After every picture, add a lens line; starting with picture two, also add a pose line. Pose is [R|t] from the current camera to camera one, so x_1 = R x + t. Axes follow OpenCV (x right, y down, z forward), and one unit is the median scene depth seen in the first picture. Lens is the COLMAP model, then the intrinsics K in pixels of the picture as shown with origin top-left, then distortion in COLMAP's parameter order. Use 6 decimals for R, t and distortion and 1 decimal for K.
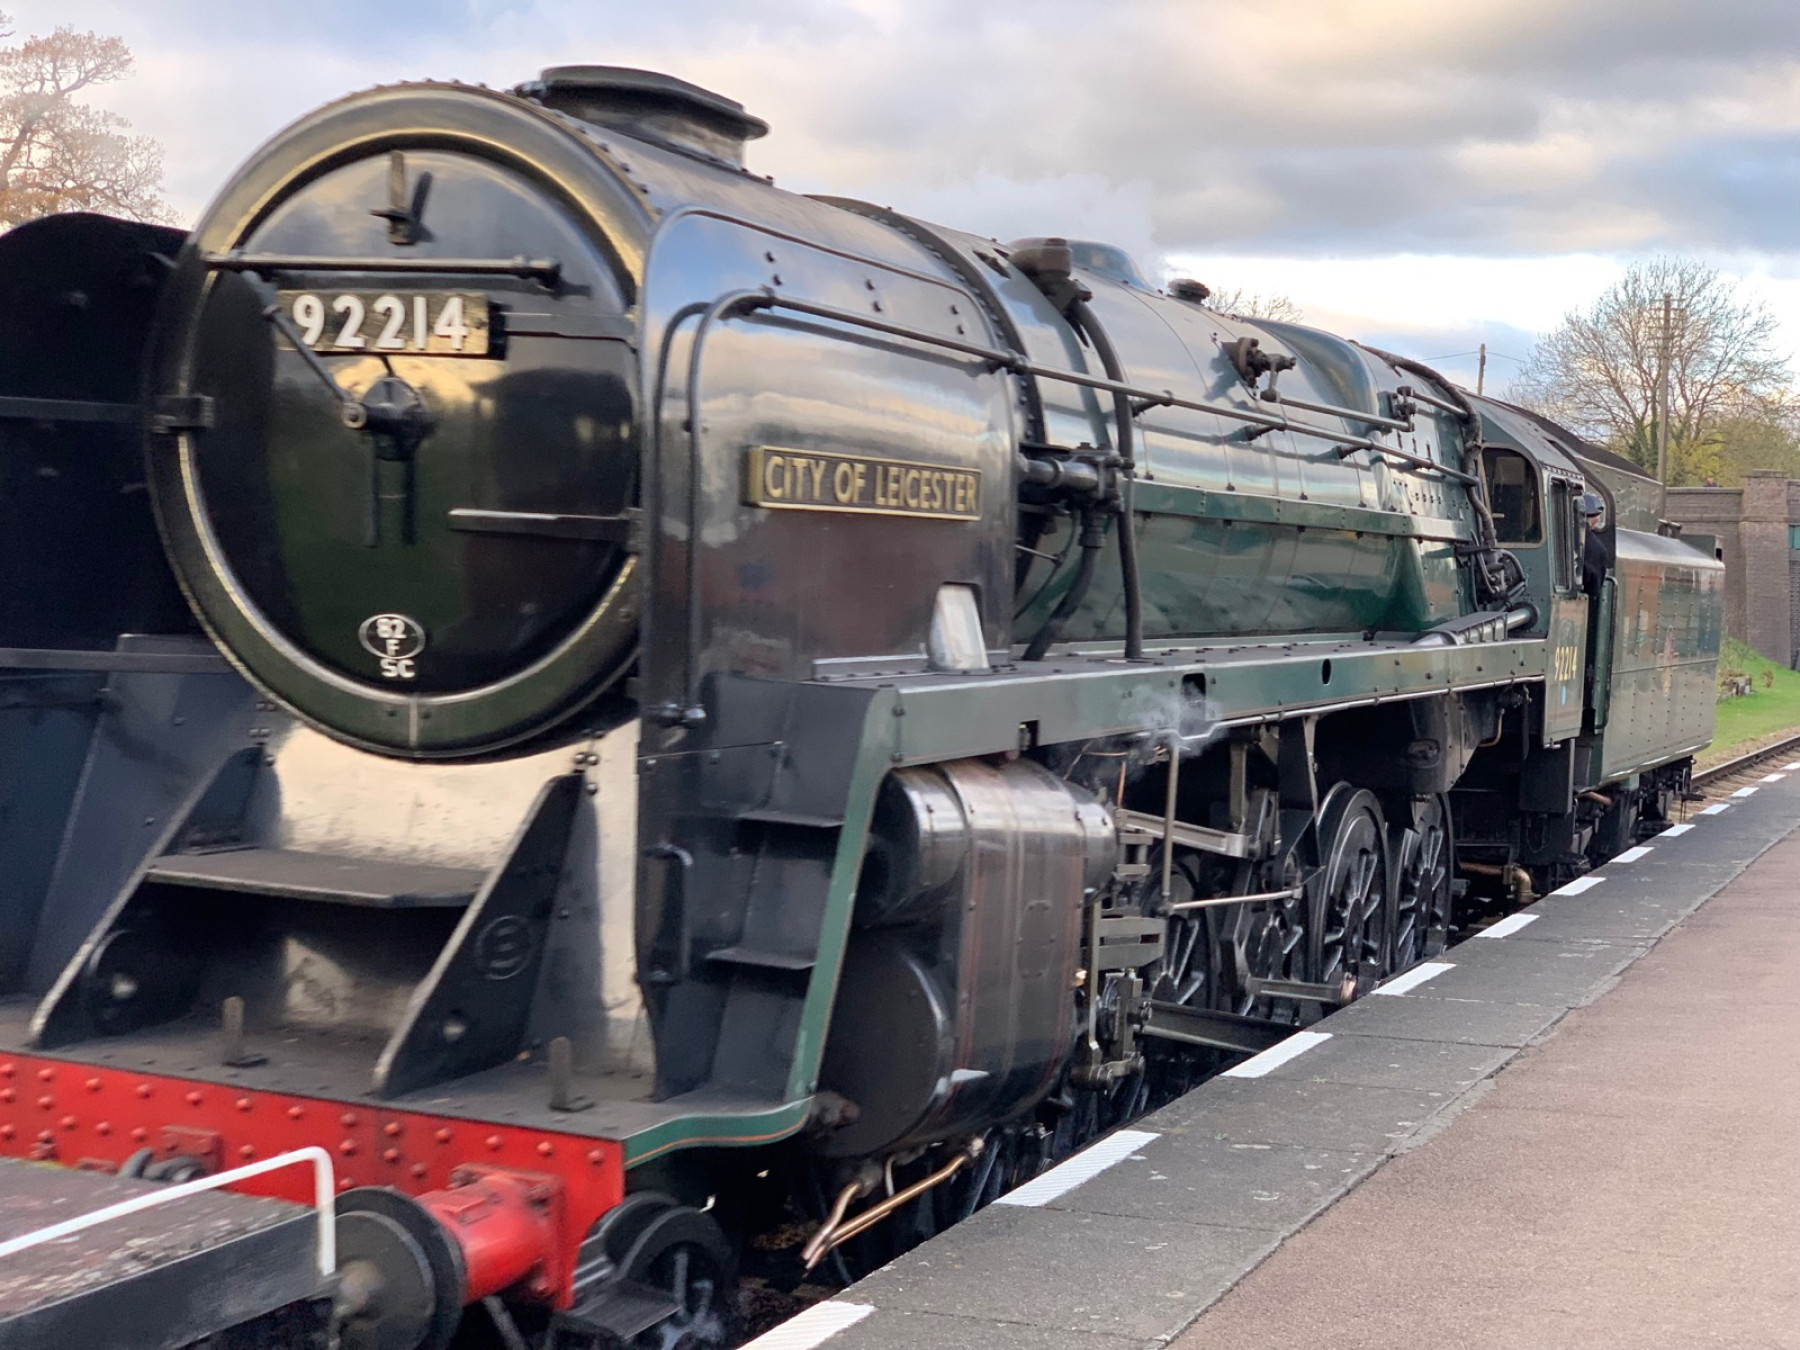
lens RADIAL K [[2761.1, 0, 914.1], [0, 2761.1, 683.2], [0, 0, 1]] dist [0.222904, 0.000000]
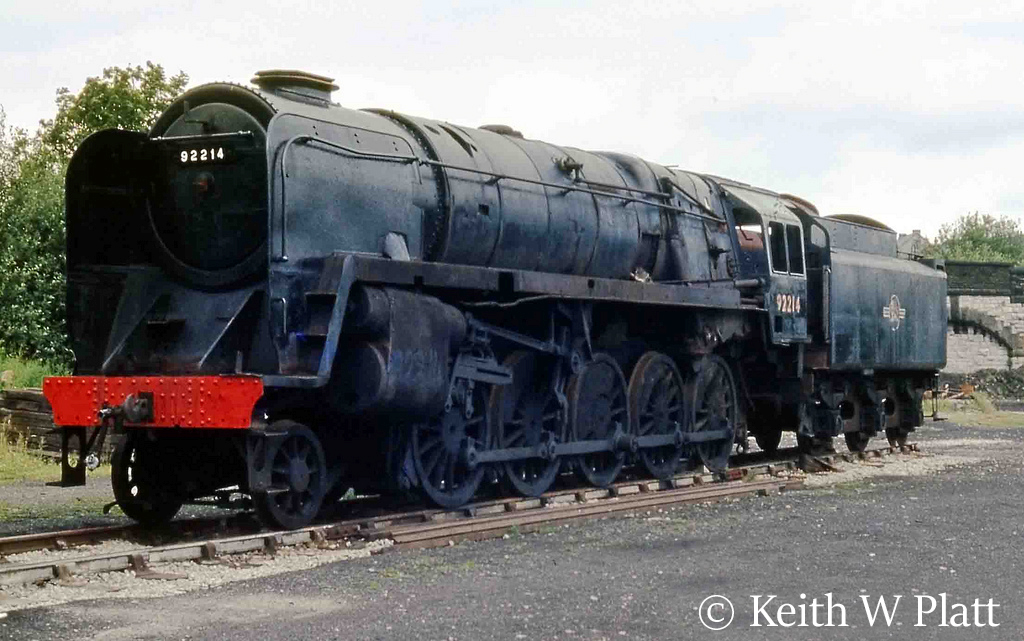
lens RADIAL K [[1970.0, 0, 508.8], [0, 1970.0, 320.8], [0, 0, 1]] dist [0.262998, 0.000000]
pose [[0.992745, -0.039902, -0.113423, 0.323255], [0.031573, 0.996736, -0.074305, 0.190894], [0.116017, 0.070184, 0.990764, -0.950965]]
